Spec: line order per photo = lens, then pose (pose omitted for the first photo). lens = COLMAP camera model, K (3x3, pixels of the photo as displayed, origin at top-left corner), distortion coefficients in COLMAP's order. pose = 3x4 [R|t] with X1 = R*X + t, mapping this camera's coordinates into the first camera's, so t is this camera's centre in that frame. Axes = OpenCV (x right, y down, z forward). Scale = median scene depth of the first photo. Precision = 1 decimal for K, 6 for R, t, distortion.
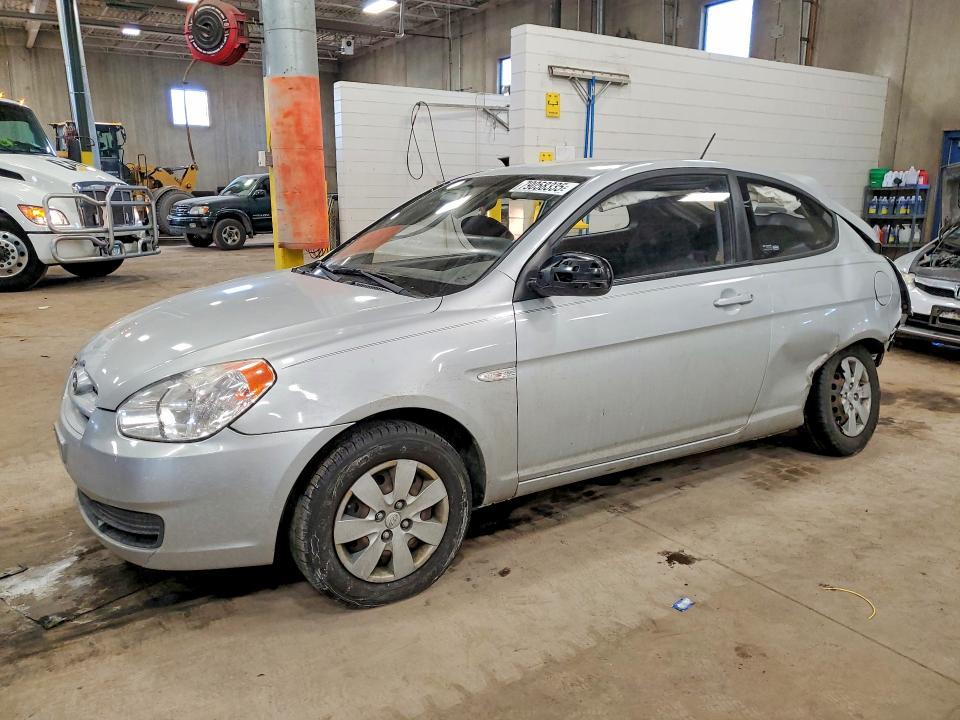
lens RADIAL K [[741.9, 0, 480.0], [0, 741.9, 360.0], [0, 0, 1]] dist [0.012449, 0.007460]
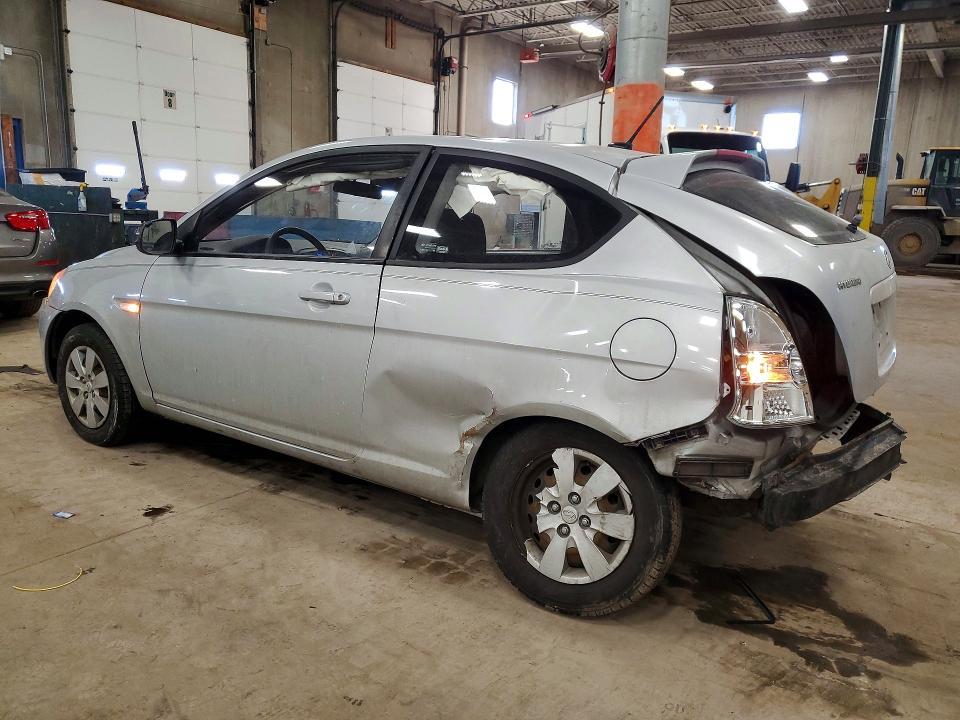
lens RADIAL K [[741.9, 0, 480.0], [0, 741.9, 360.0], [0, 0, 1]] dist [0.012449, 0.007460]
pose [[0.391181, 0.192328, -0.899993, 1.218687], [-0.230655, 0.967197, 0.106436, -0.144530], [0.890941, 0.165953, 0.422710, 0.829506]]
